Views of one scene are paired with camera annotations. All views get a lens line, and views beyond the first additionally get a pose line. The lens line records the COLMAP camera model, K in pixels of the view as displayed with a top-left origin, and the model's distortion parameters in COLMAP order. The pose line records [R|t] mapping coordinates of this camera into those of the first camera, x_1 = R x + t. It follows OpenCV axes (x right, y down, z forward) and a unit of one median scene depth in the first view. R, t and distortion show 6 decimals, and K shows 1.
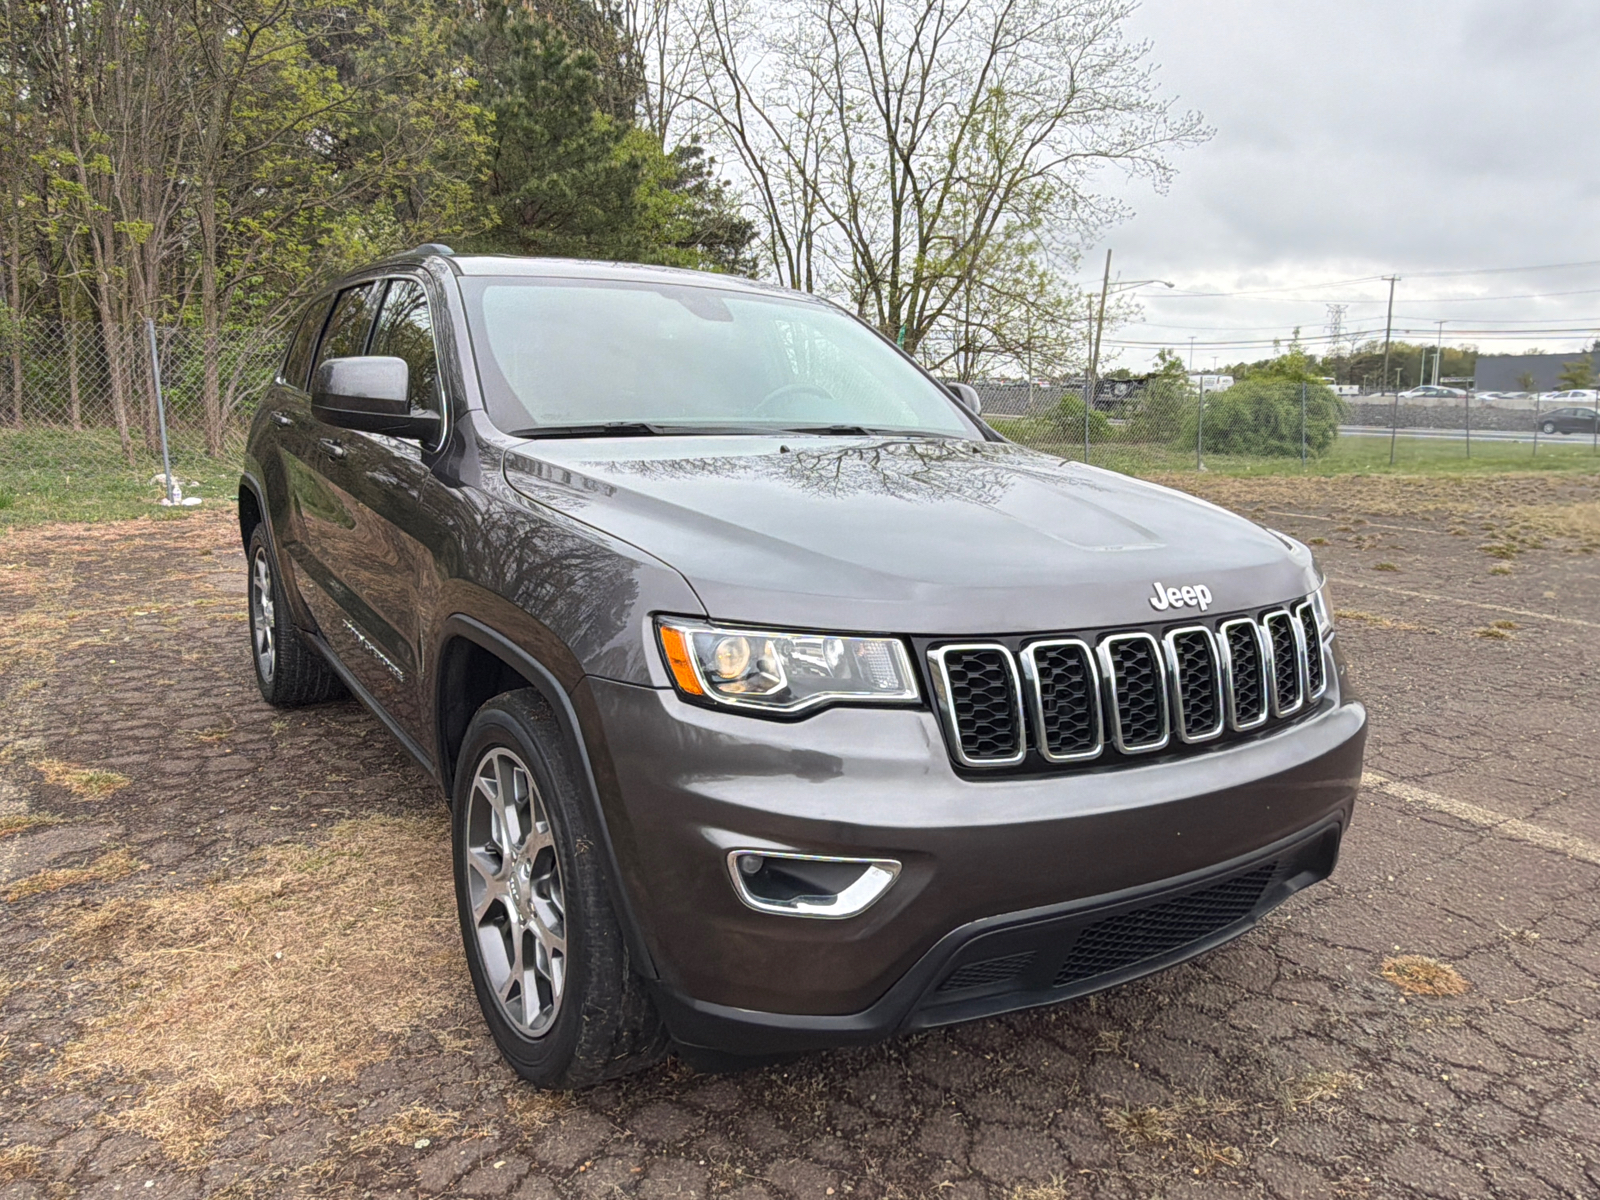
lens RADIAL K [[1122.5, 0, 793.5], [0, 1122.5, 603.8], [0, 0, 1]] dist [0.003908, 0.002233]
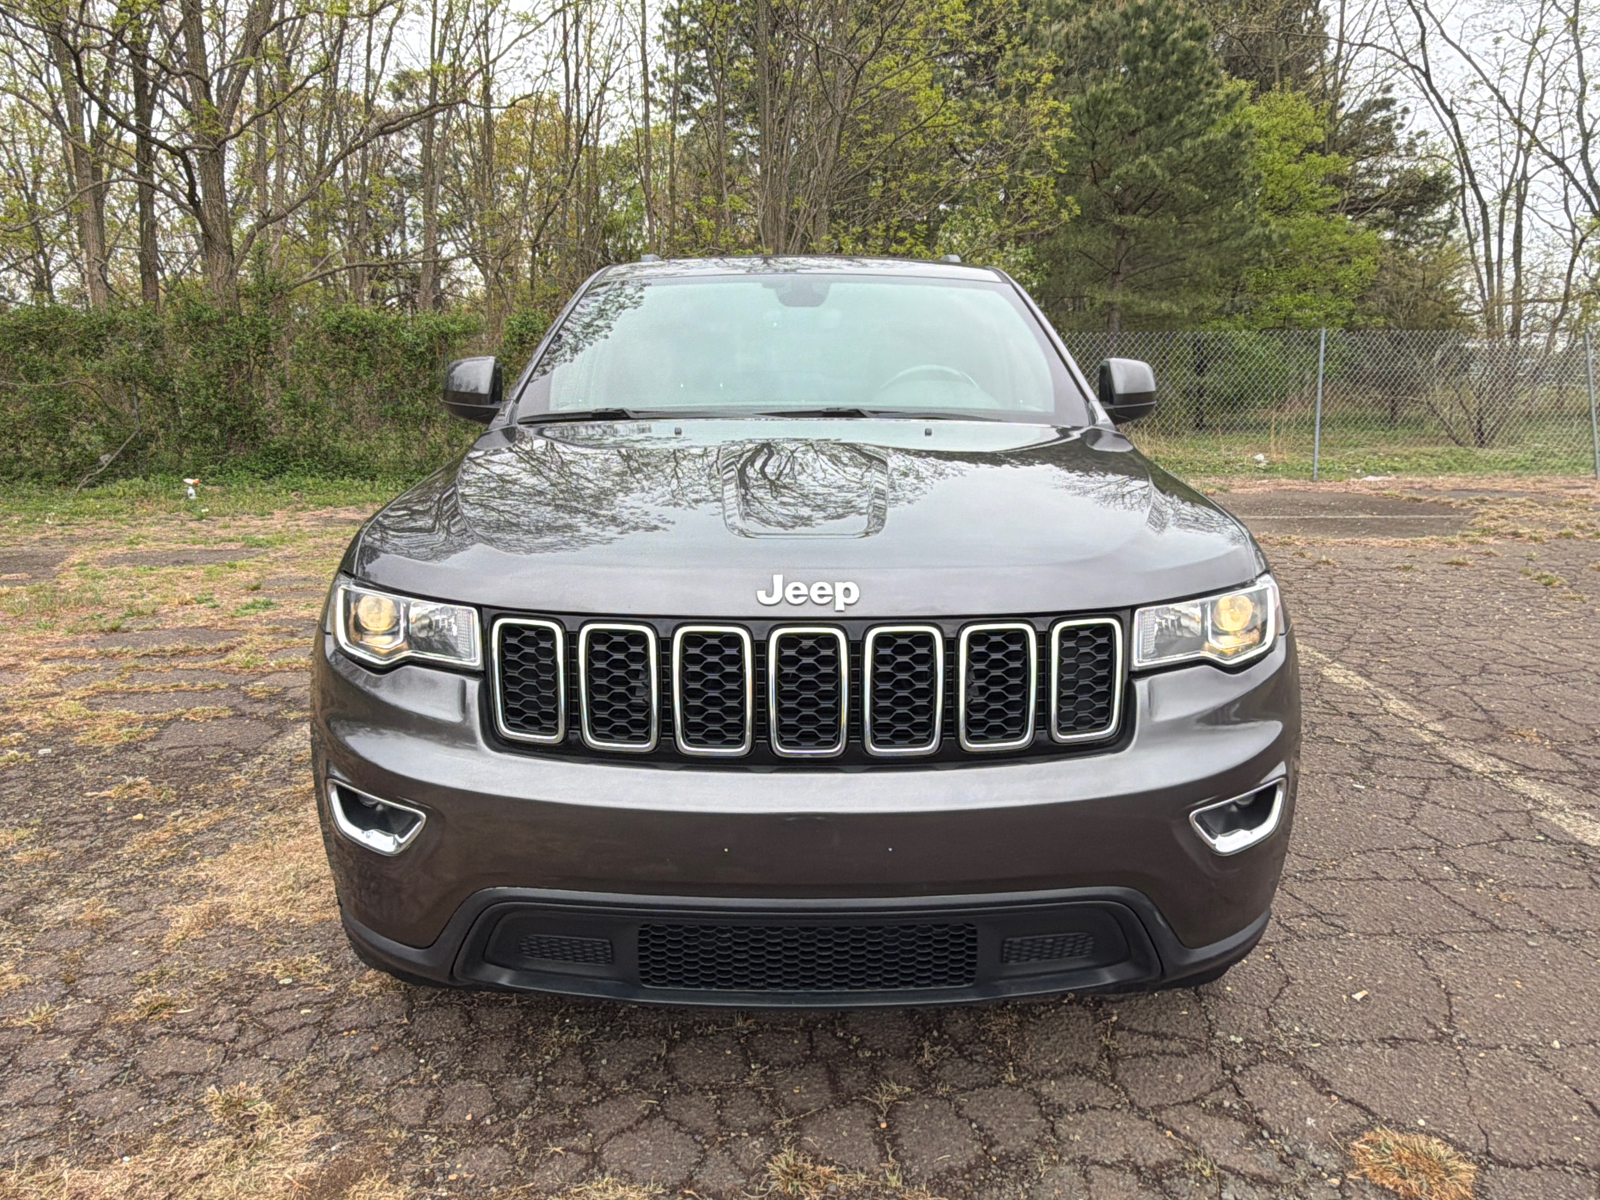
lens RADIAL K [[1122.5, 0, 793.5], [0, 1122.5, 603.8], [0, 0, 1]] dist [0.003908, 0.002233]
pose [[0.836013, 0.078822, -0.543019, 0.087574], [-0.075262, 0.996747, 0.028813, -0.002448], [0.543524, 0.016781, 0.839226, 0.026600]]
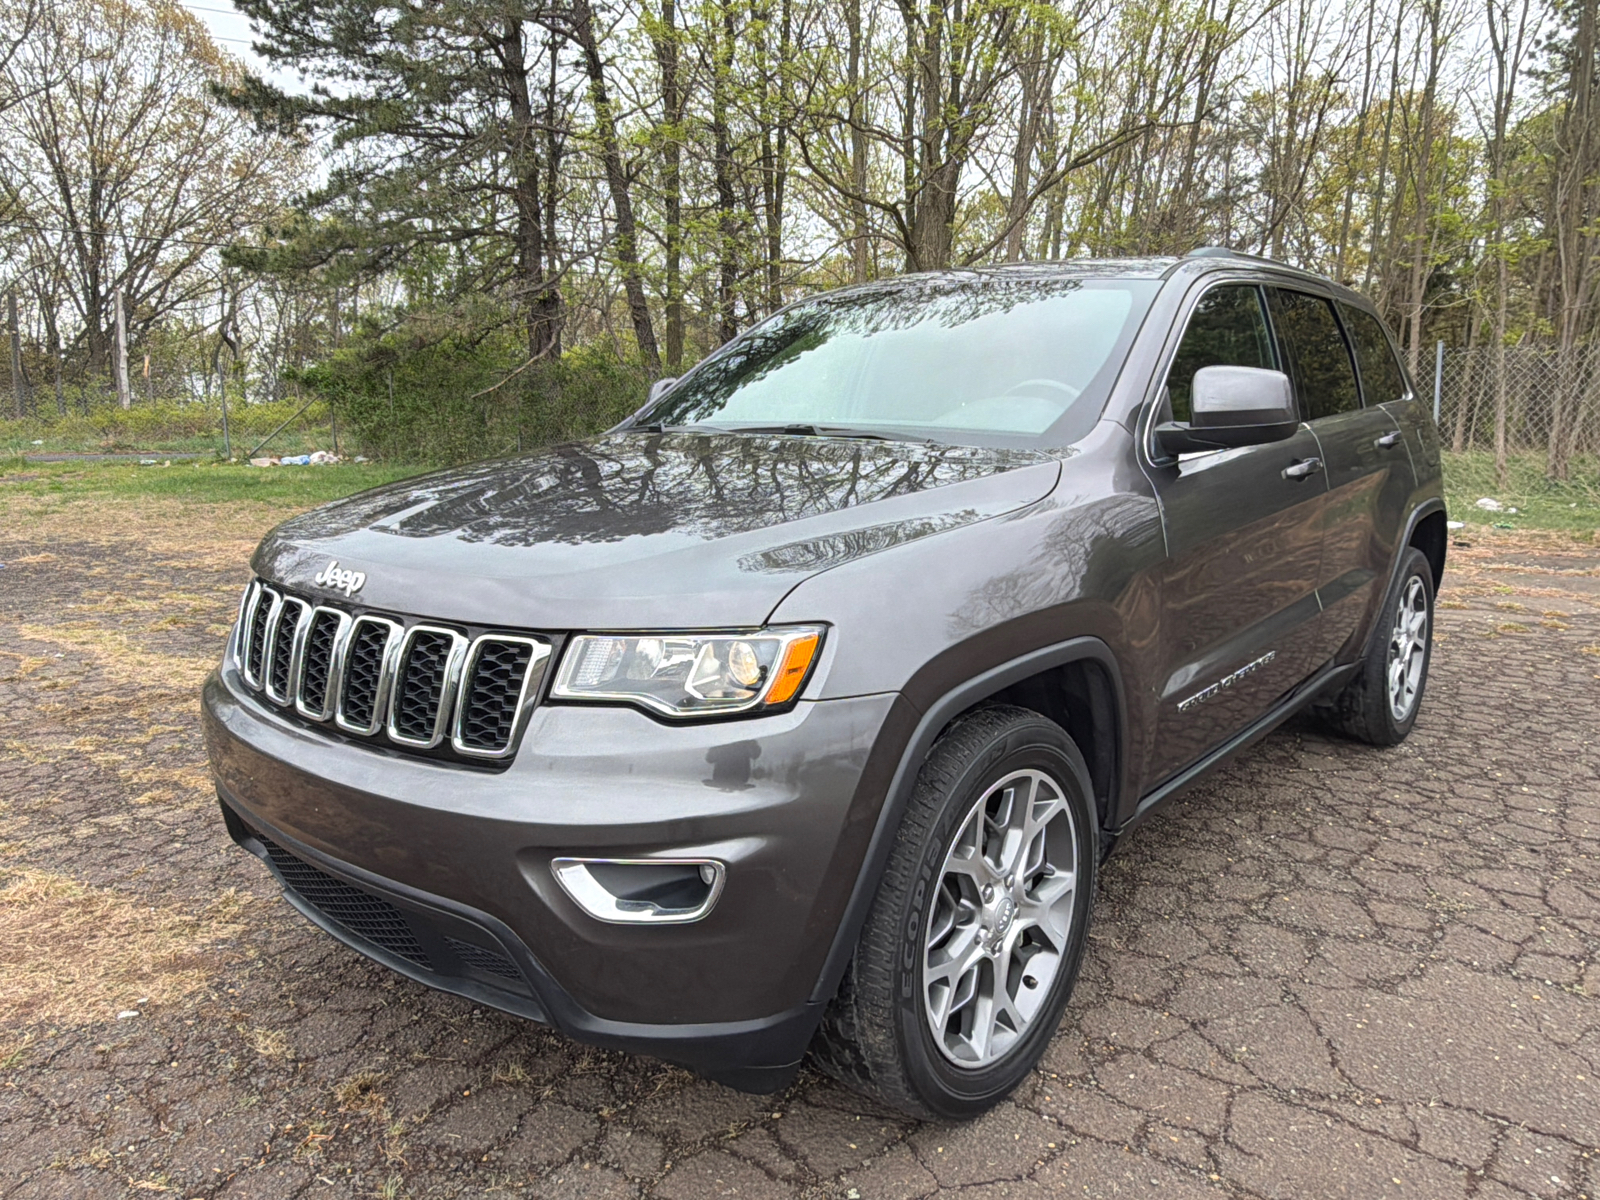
lens RADIAL K [[1118.9, 0, 798.4], [0, 1118.9, 600.1], [0, 0, 1]] dist [-0.000632, 0.001875]
pose [[0.274156, 0.138808, -0.951615, 0.153297], [-0.163794, 0.981810, 0.096024, -0.016451], [0.947634, 0.129543, 0.291905, 0.117967]]
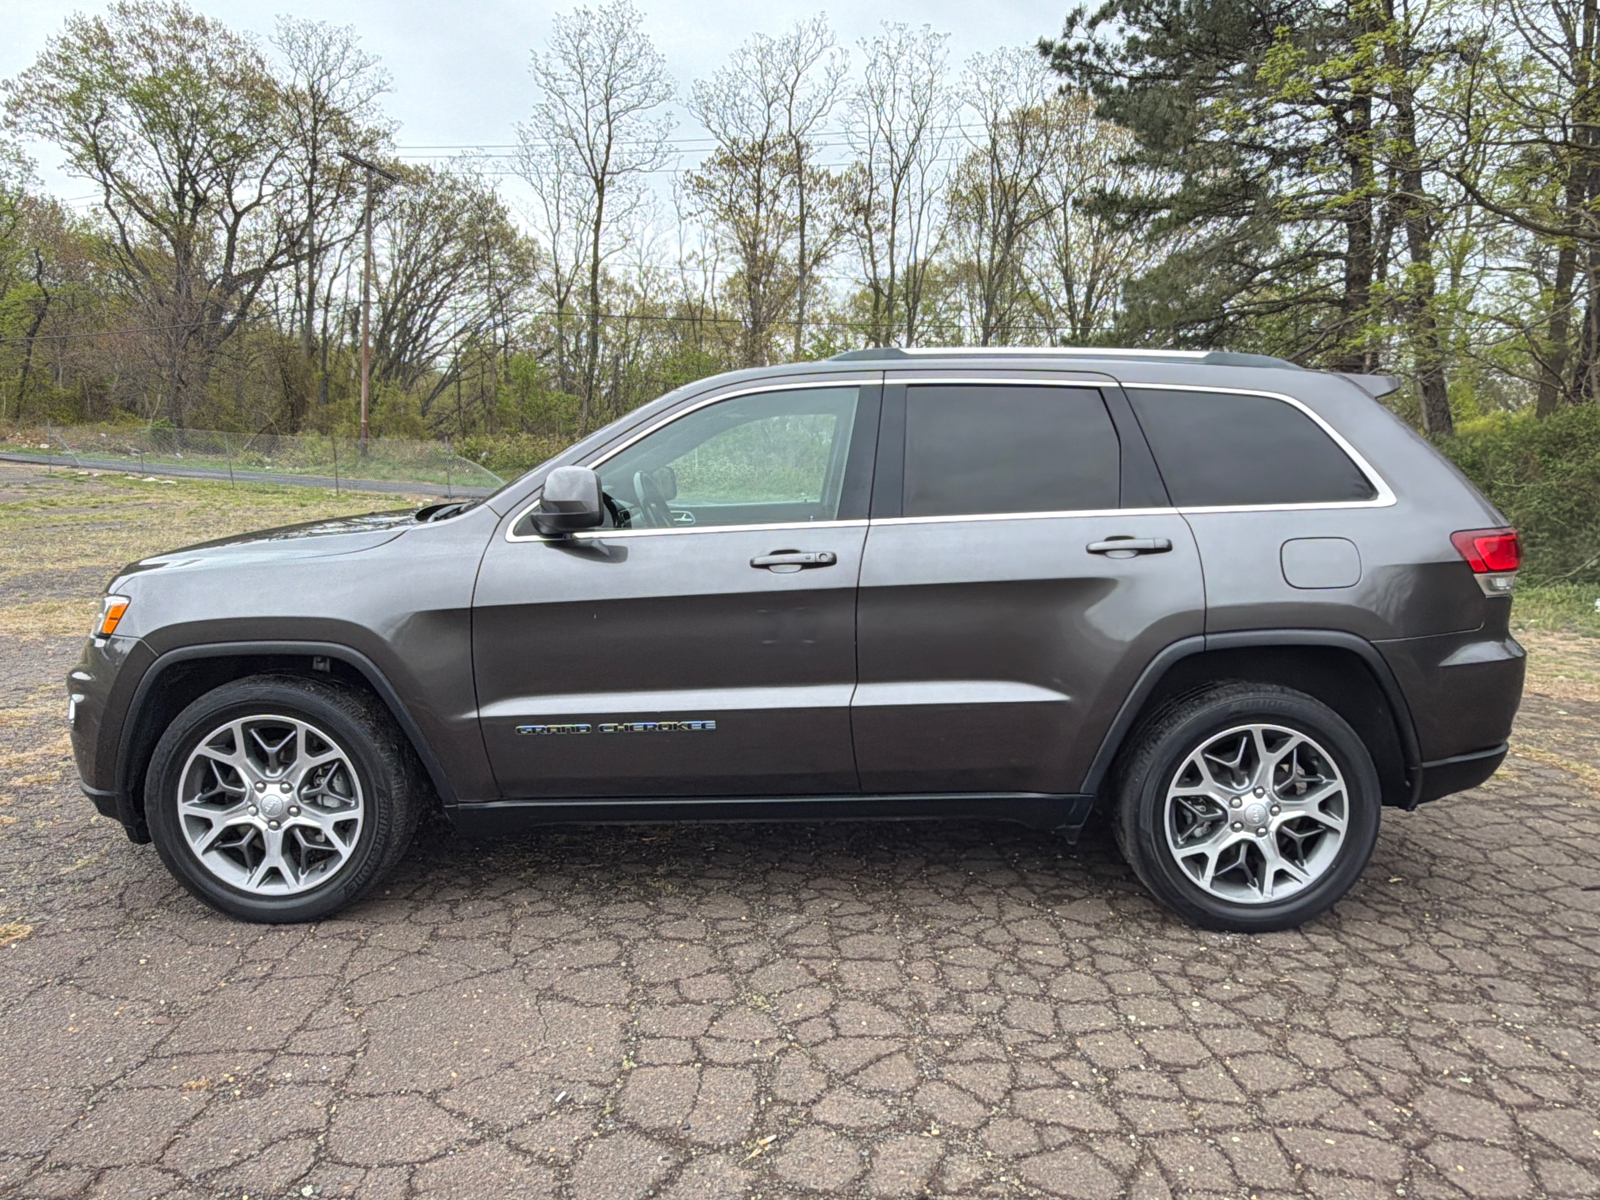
lens RADIAL K [[1119.0, 0, 799.0], [0, 1119.0, 598.9], [0, 0, 1]] dist [0.001172, -0.002014]
pose [[-0.539509, 0.067216, -0.839293, 0.159861], [-0.182612, 0.963741, 0.194569, -0.061083], [0.821939, 0.258236, -0.507672, 0.329289]]
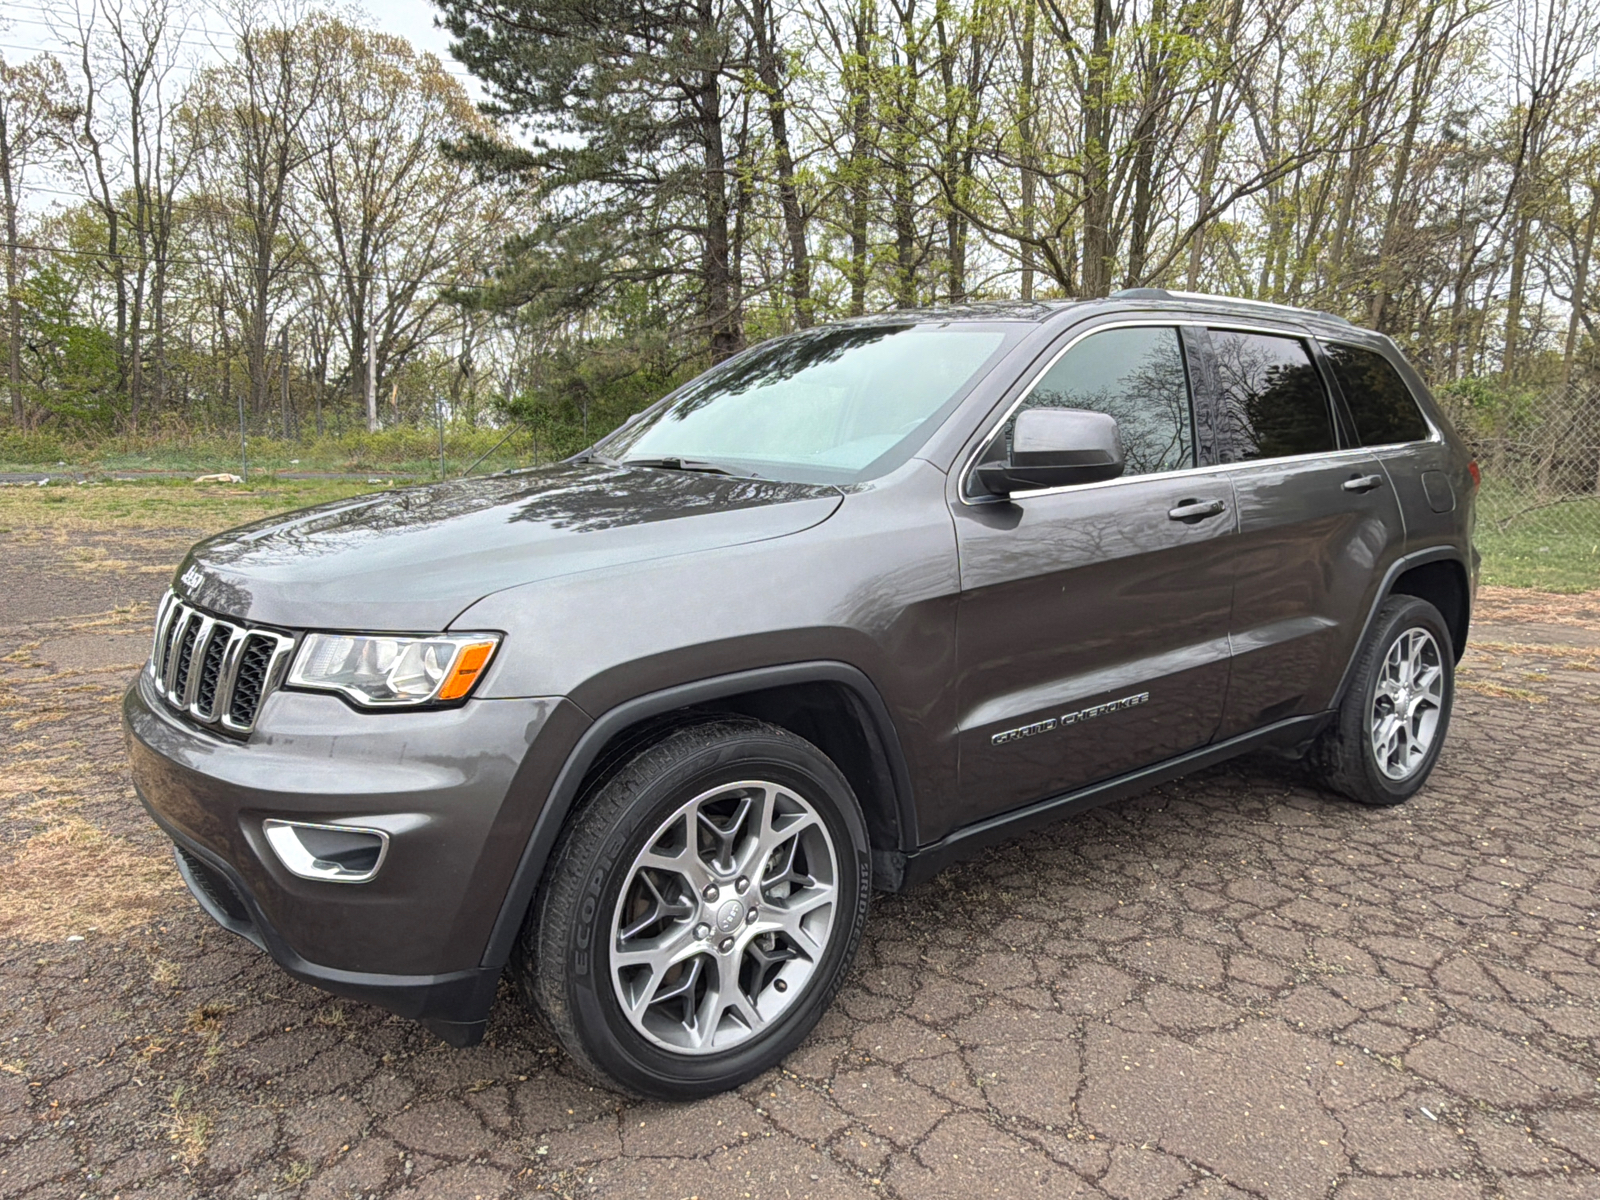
lens RADIAL K [[1119.7, 0, 798.2], [0, 1119.7, 597.8], [0, 0, 1]] dist [-0.002074, 0.002512]
pose [[0.085714, 0.118753, -0.989217, 0.172647], [-0.187487, 0.977056, 0.101047, -0.025148], [0.978520, 0.176805, 0.106012, 0.163085]]
